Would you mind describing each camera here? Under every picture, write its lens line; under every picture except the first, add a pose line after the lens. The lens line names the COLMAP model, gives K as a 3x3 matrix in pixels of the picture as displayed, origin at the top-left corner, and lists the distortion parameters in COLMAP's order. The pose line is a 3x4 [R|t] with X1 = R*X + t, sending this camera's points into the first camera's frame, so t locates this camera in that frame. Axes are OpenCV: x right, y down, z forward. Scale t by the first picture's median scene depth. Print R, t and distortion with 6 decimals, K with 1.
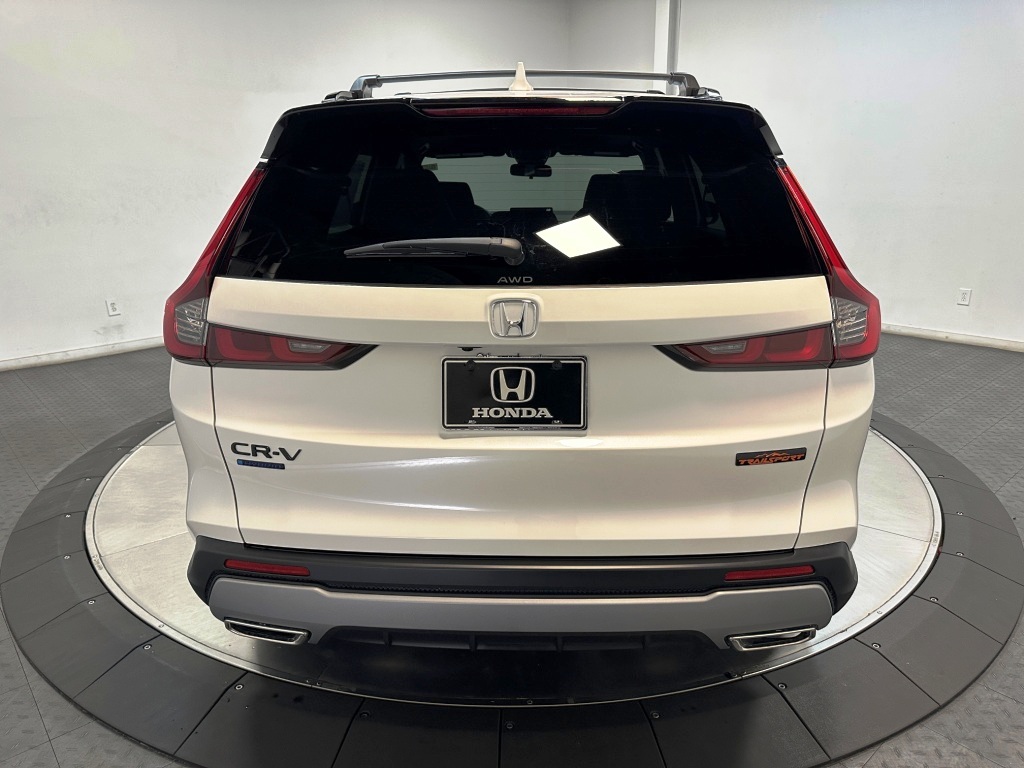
lens RADIAL K [[714.8, 0, 512.5], [0, 714.8, 376.9], [0, 0, 1]] dist [0.013509, 0.000628]
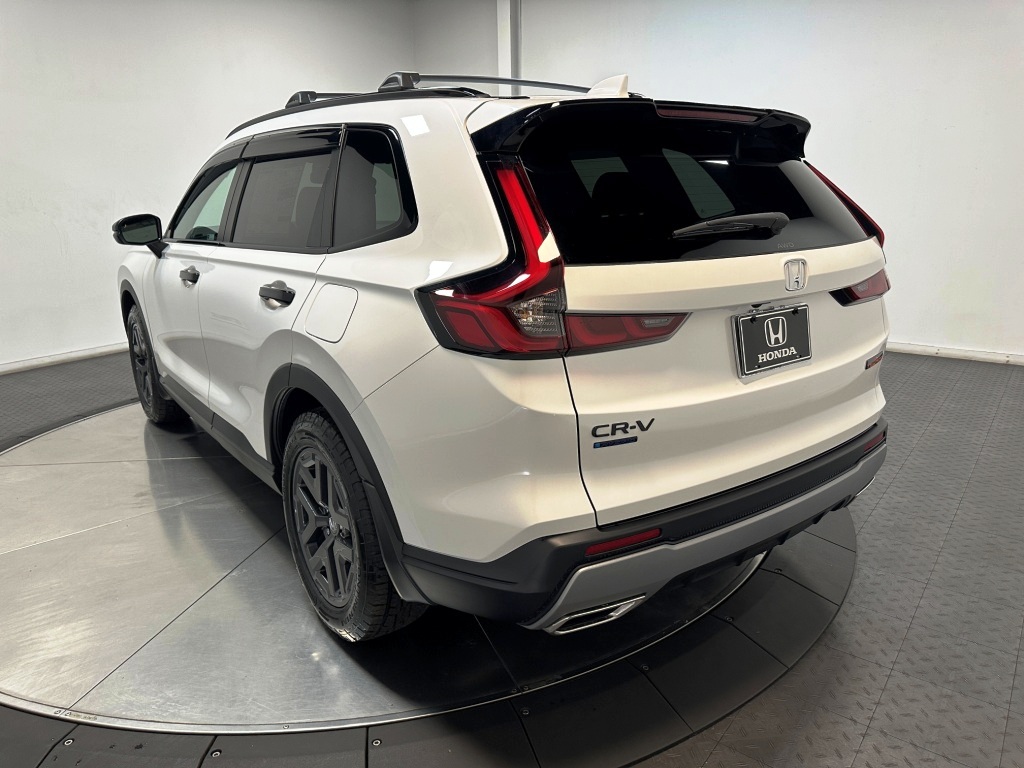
lens RADIAL K [[714.8, 0, 513.9], [0, 714.8, 390.7], [0, 0, 1]] dist [0.013509, 0.000628]
pose [[0.810519, -0.171623, 0.560004, -1.076883], [0.189123, 0.981579, 0.027095, -0.008653], [-0.554339, 0.083949, 0.828046, 0.220536]]
